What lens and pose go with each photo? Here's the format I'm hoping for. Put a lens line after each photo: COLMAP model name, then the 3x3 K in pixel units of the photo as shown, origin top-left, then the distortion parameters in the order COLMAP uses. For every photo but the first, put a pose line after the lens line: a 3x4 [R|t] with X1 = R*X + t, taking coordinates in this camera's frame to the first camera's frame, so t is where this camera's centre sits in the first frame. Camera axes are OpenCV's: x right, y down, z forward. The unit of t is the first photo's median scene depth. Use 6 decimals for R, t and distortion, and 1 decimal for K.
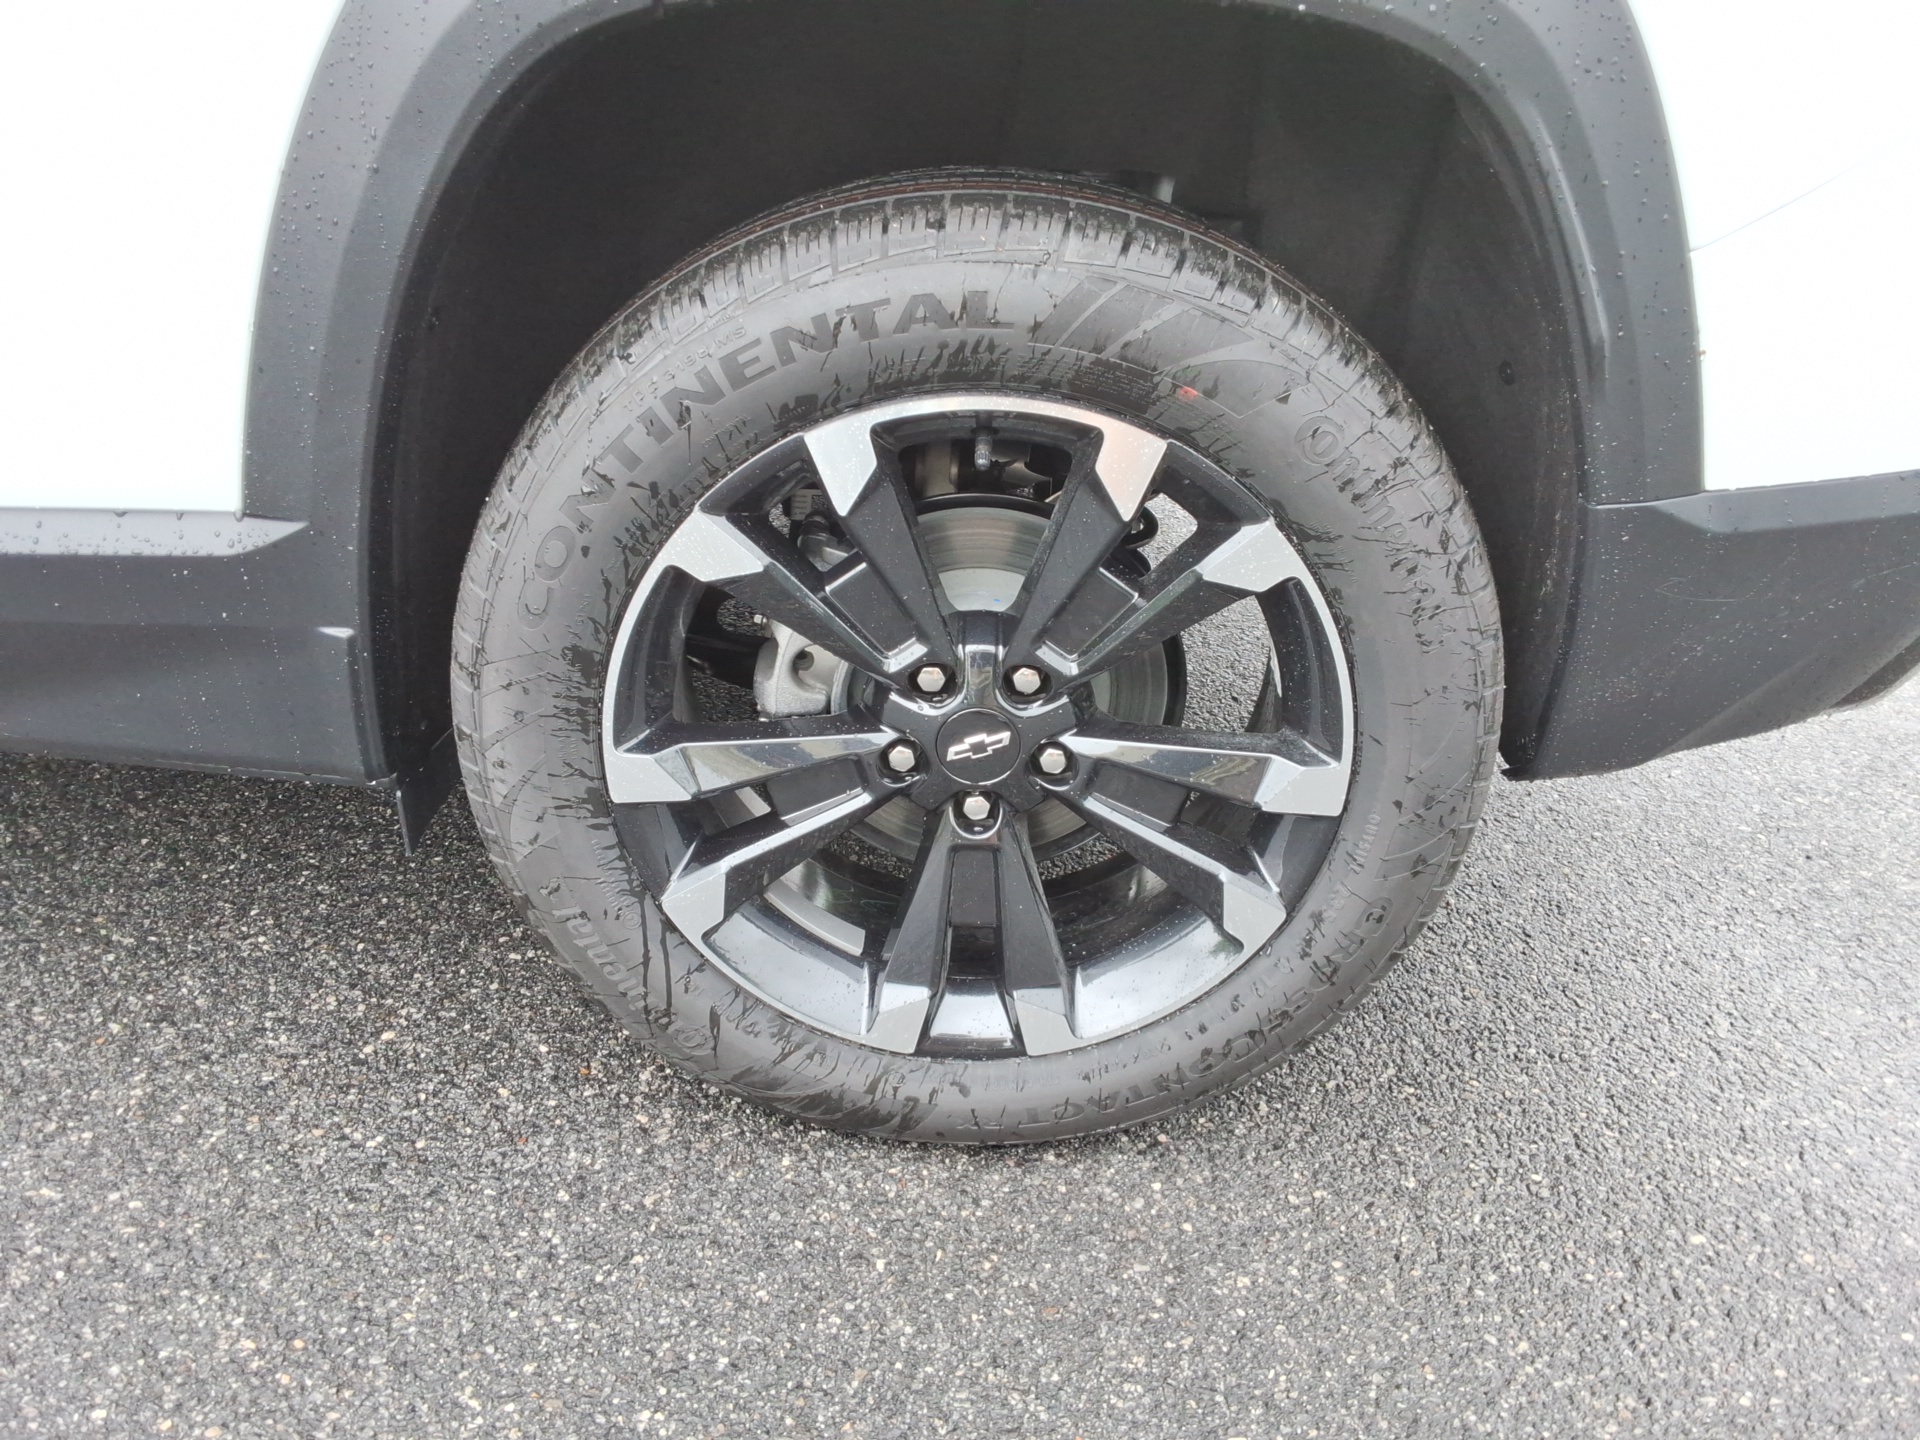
lens RADIAL K [[1529.1, 0, 964.7], [0, 1529.1, 722.5], [0, 0, 1]] dist [0.098338, -0.142354]
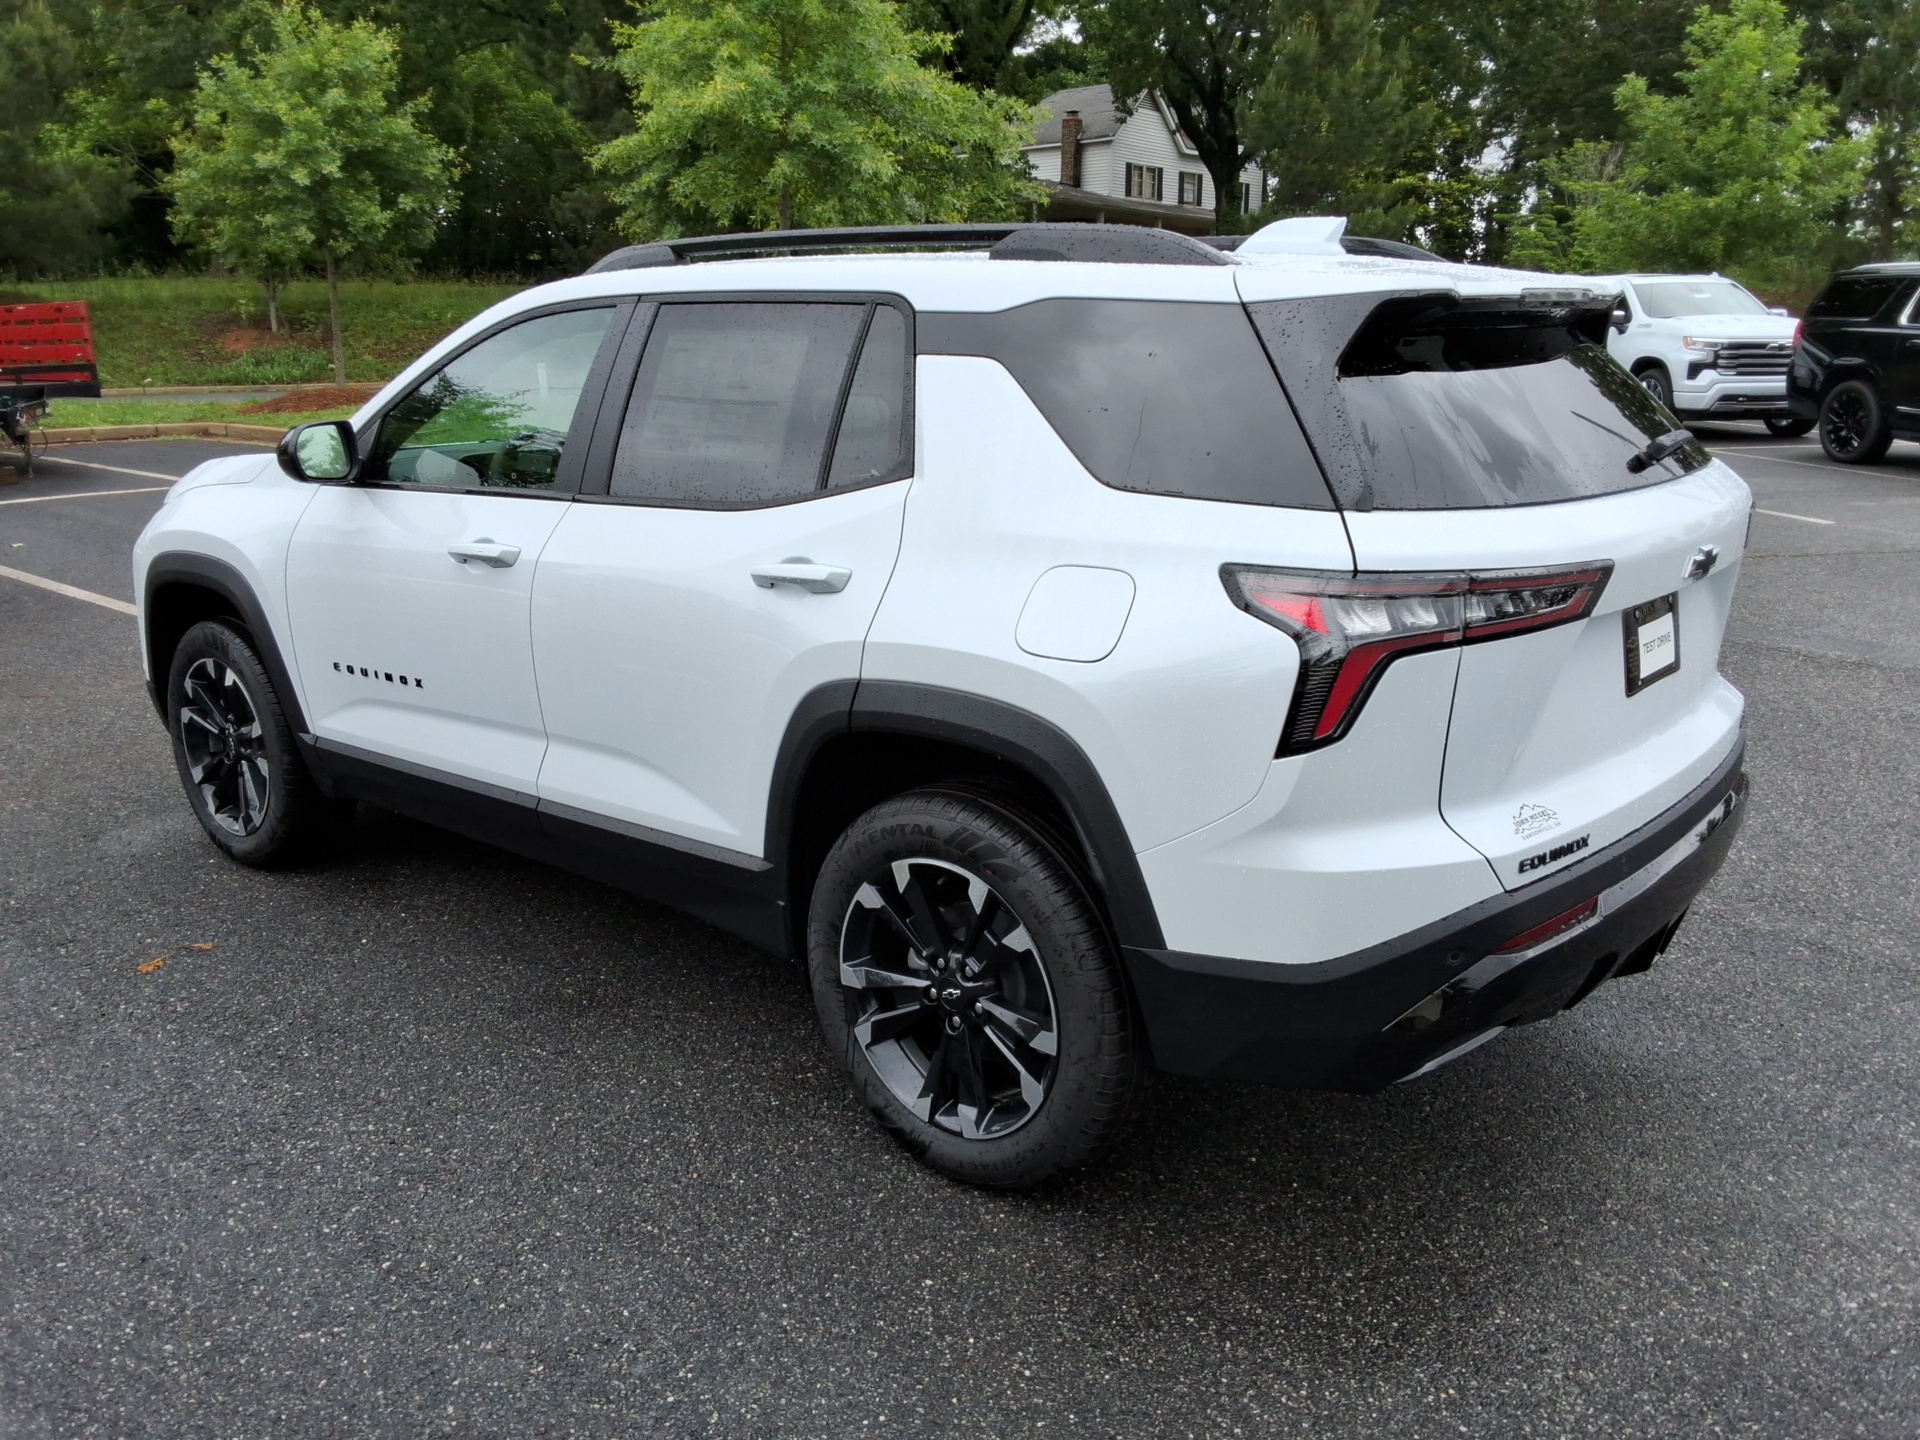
lens RADIAL K [[1529.1, 0, 982.3], [0, 1529.1, 714.0], [0, 0, 1]] dist [0.098338, -0.142354]
pose [[0.764929, 0.108636, -0.634887, 1.744744], [-0.260965, 0.953422, -0.151277, -0.060230], [0.588881, 0.281399, 0.757650, -1.112179]]
